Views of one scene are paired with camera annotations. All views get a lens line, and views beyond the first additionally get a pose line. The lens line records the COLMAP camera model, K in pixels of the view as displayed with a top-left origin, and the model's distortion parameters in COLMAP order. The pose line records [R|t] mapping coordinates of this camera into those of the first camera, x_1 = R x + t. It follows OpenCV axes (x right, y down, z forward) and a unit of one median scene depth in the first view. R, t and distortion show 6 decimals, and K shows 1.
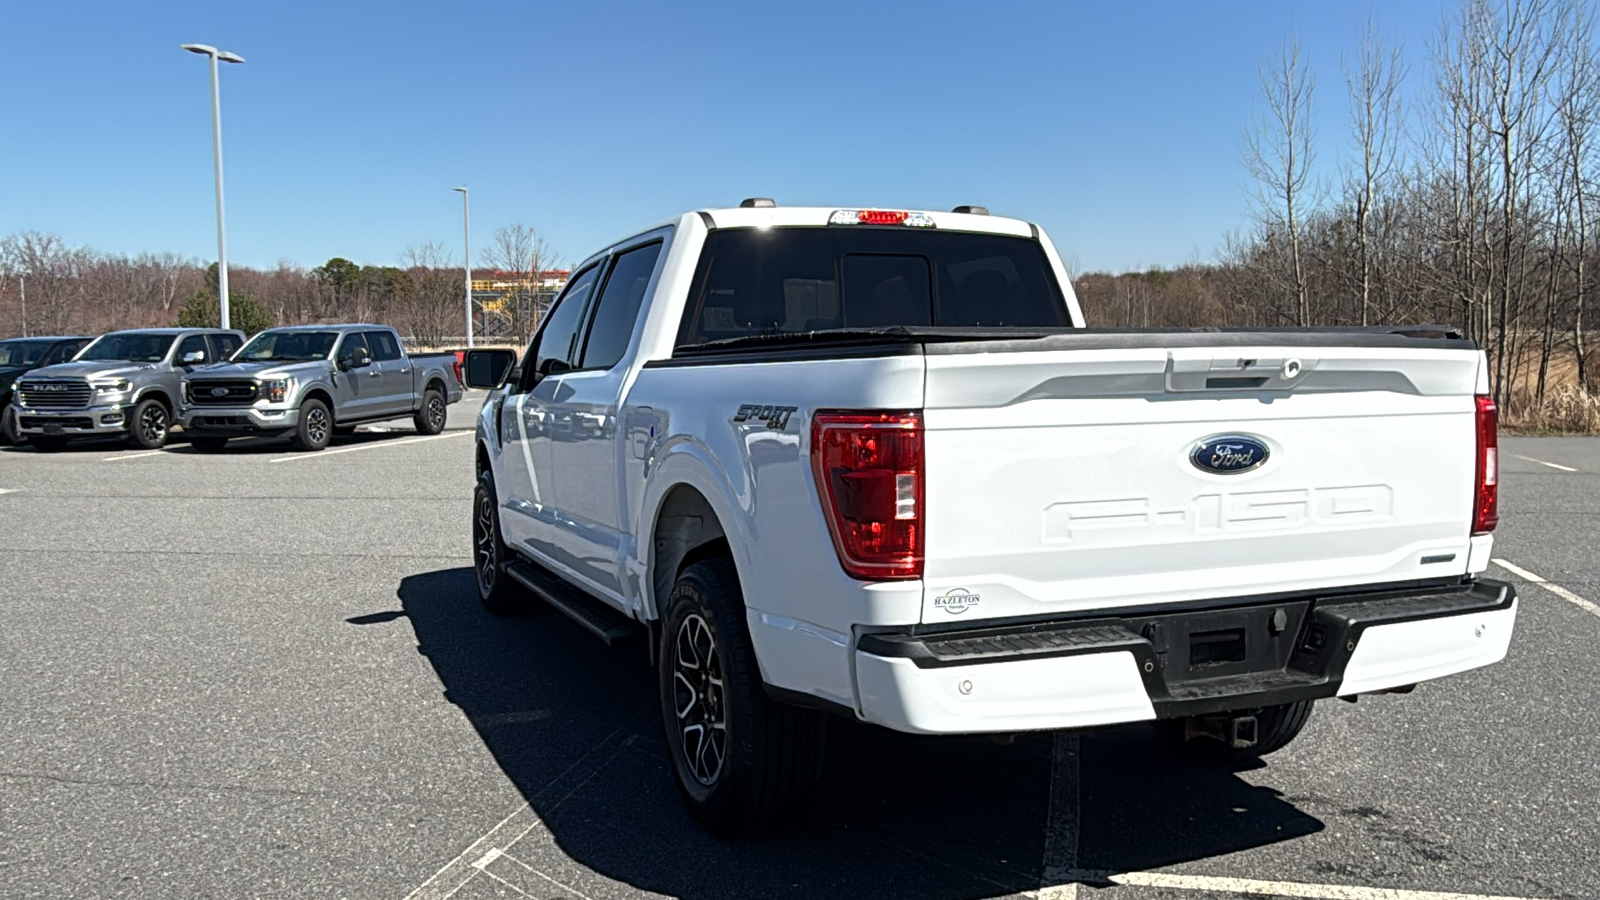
lens RADIAL K [[1375.5, 0, 805.0], [0, 1375.5, 451.2], [0, 0, 1]] dist [0.004101, -0.011815]
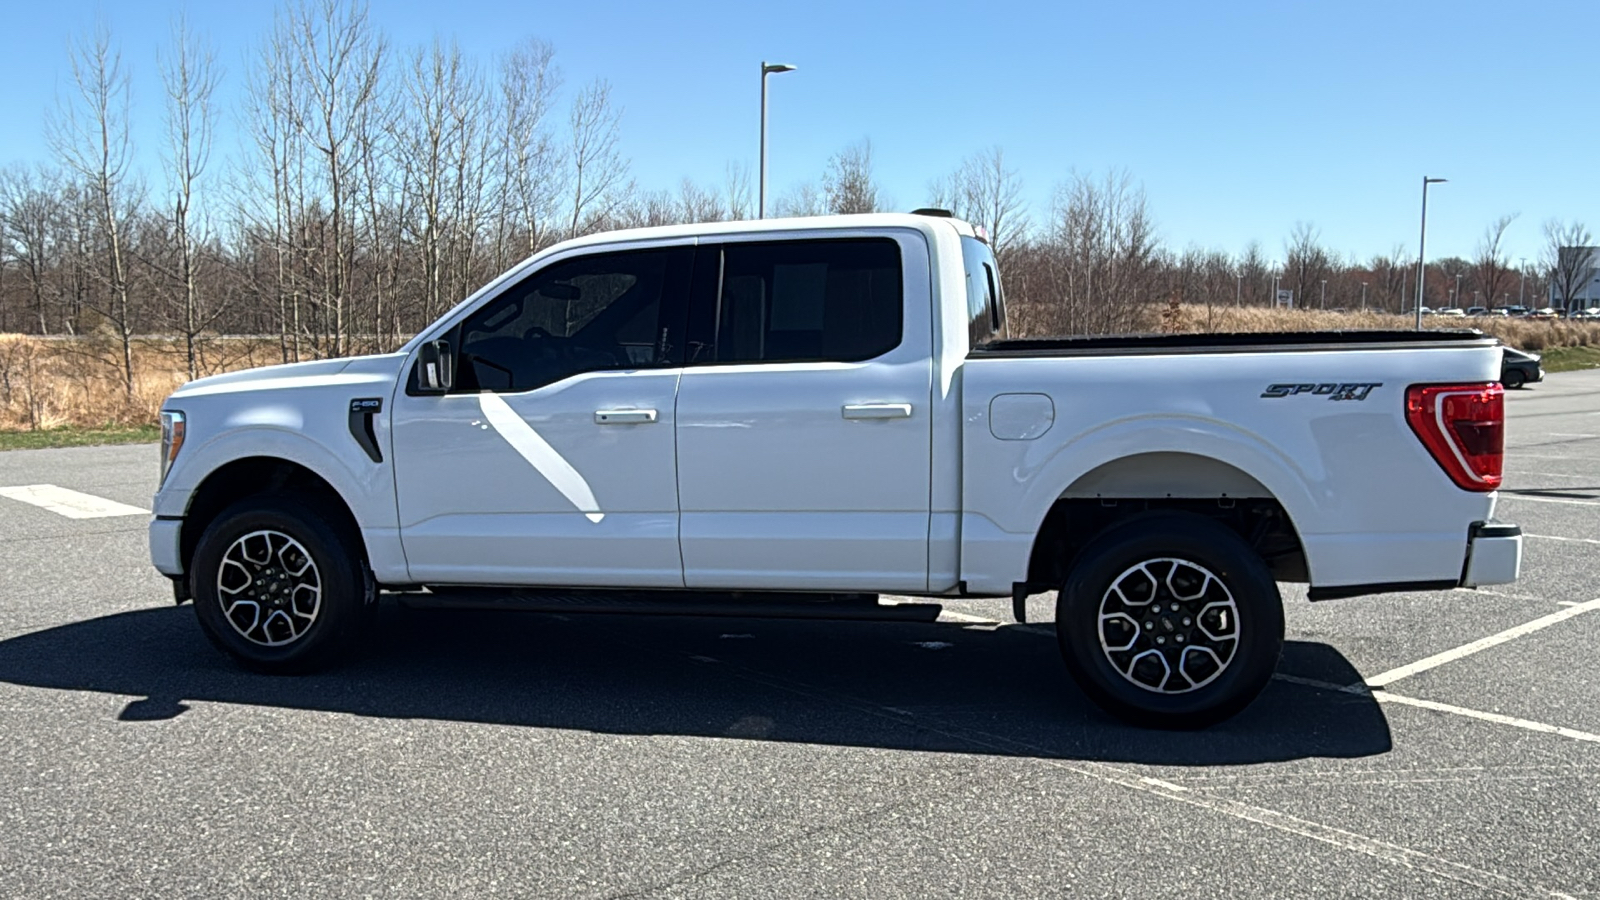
lens RADIAL K [[1375.5, 0, 803.8], [0, 1375.5, 448.9], [0, 0, 1]] dist [0.004101, -0.011815]
pose [[0.591520, -0.053664, 0.804503, -1.205001], [0.056345, 0.998095, 0.025149, -0.026944], [-0.804319, 0.030454, 0.593416, 0.505174]]
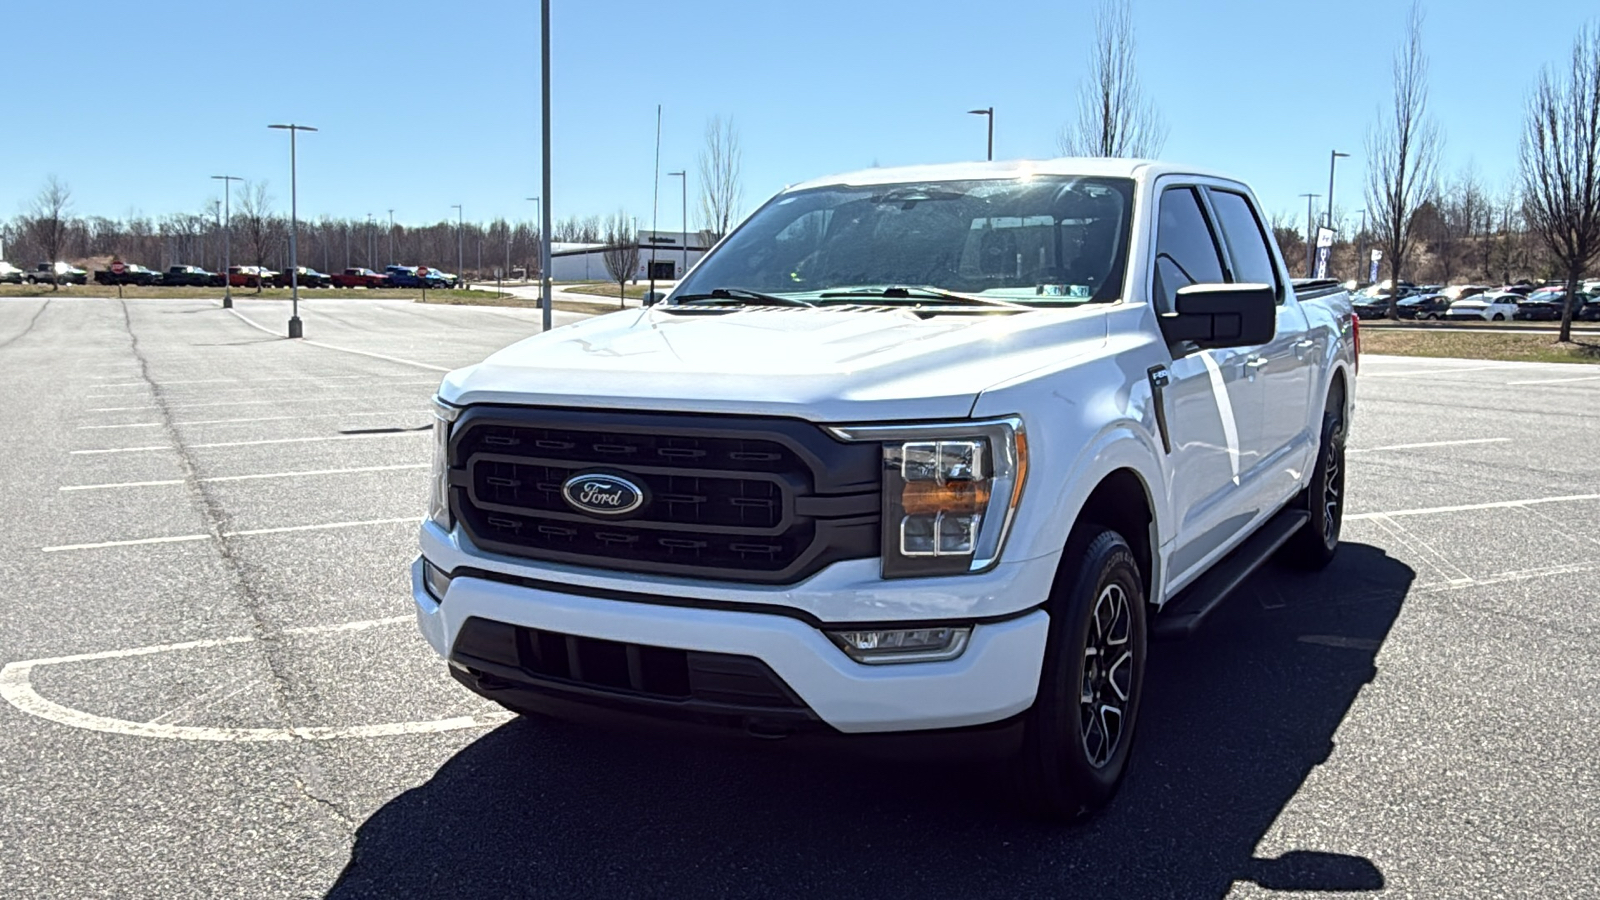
lens RADIAL K [[1375.5, 0, 798.1], [0, 1375.5, 449.6], [0, 0, 1]] dist [0.004101, -0.011815]
pose [[-0.613926, -0.079889, 0.785311, -0.974062], [0.069673, 0.985498, 0.154721, -0.176386], [-0.786283, 0.149702, -0.599457, 2.442908]]
